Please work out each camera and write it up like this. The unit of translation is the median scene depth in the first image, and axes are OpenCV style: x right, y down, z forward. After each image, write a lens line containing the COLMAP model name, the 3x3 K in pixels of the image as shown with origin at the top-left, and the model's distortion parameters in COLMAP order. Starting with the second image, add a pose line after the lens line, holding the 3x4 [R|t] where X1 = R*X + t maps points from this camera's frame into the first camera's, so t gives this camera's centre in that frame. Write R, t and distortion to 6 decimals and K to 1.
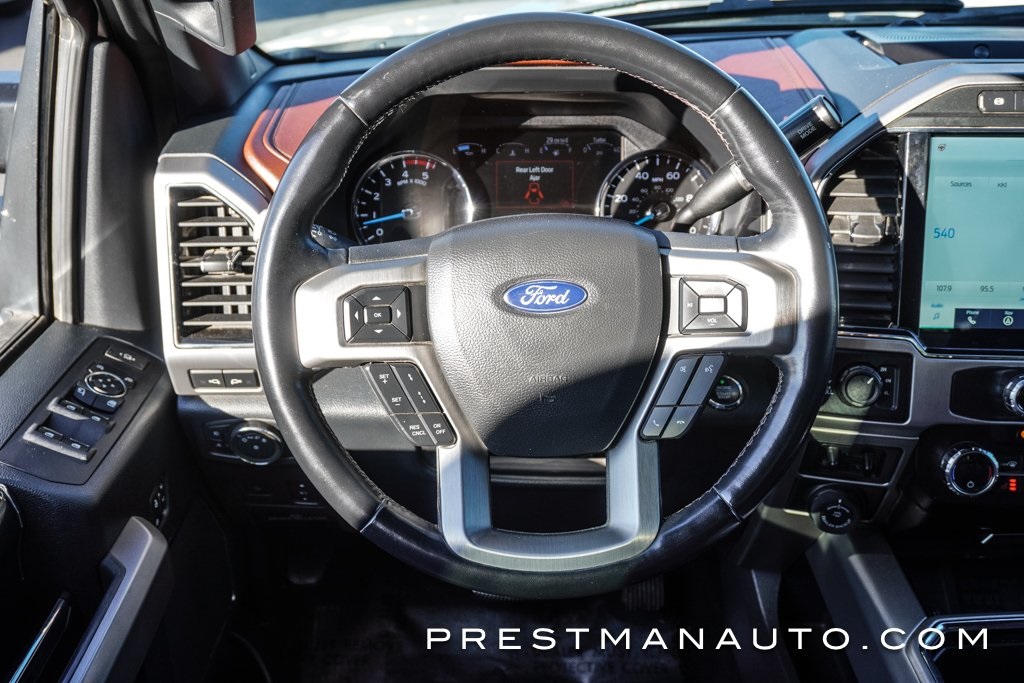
lens RADIAL K [[1062.9, 0, 508.1], [0, 1062.9, 344.9], [0, 0, 1]] dist [0.002597, 0.000000]
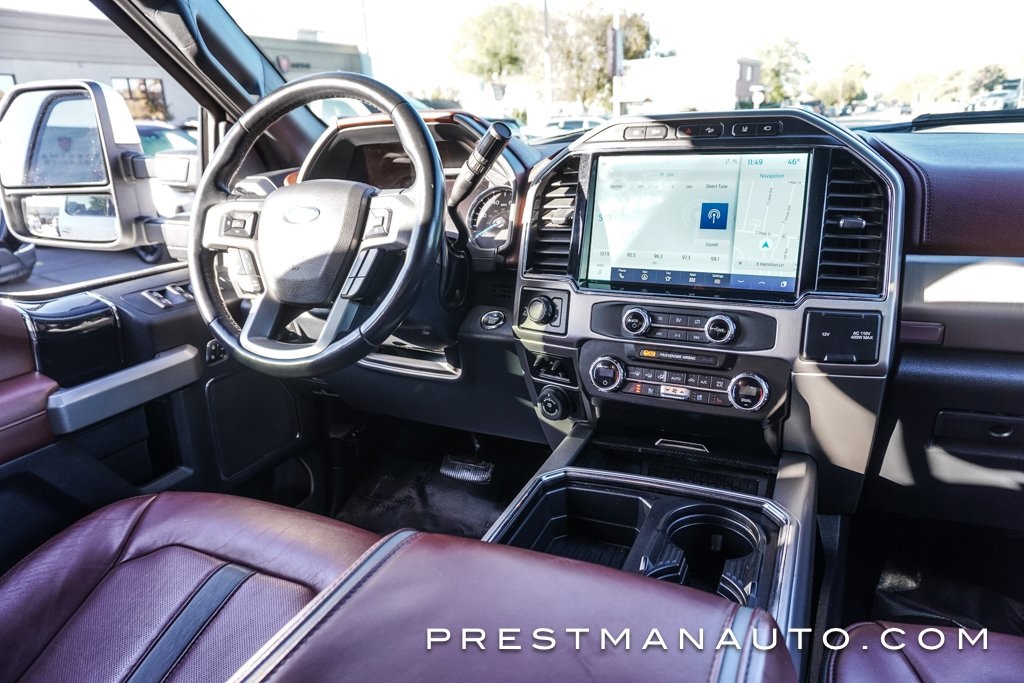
lens RADIAL K [[686.9, 0, 508.9], [0, 686.9, 336.9], [0, 0, 1]] dist [-0.038789, 0.028046]
pose [[0.907638, 0.089605, -0.410079, 0.698679], [-0.150045, 0.981660, -0.117599, 0.201117], [0.392021, 0.168267, 0.904437, 0.068436]]
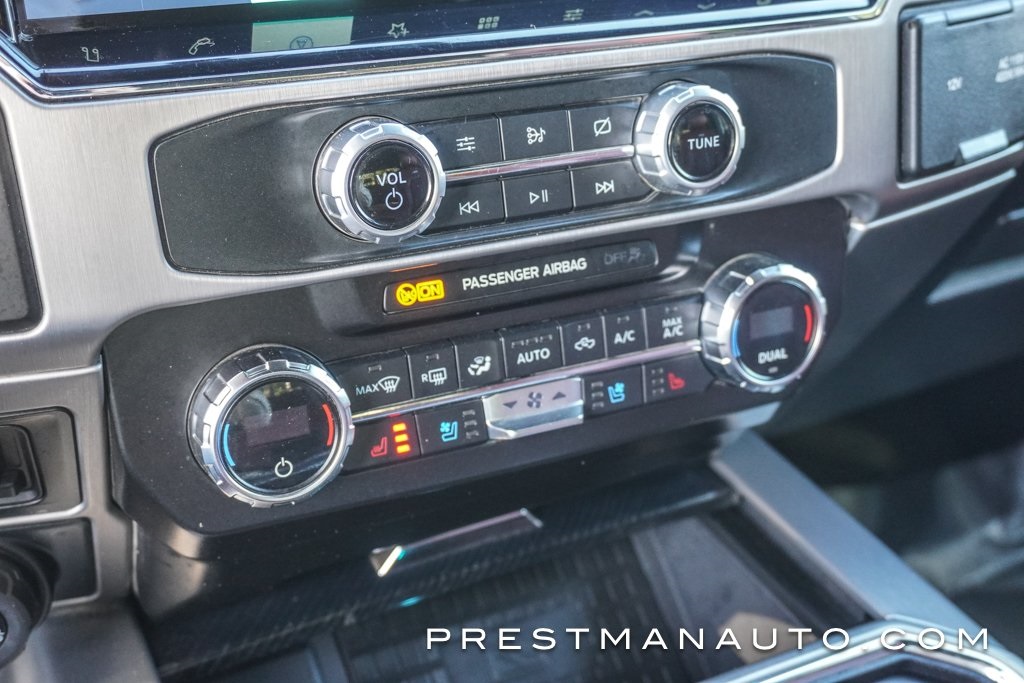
lens RADIAL K [[1251.9, 0, 509.8], [0, 1251.9, 342.6], [0, 0, 1]] dist [-0.011609, 0.000000]
pose [[0.886044, -0.197467, 0.419443, 0.338061], [0.163446, 0.979713, 0.115964, 0.056793], [-0.433833, -0.034193, 0.900344, 0.607460]]
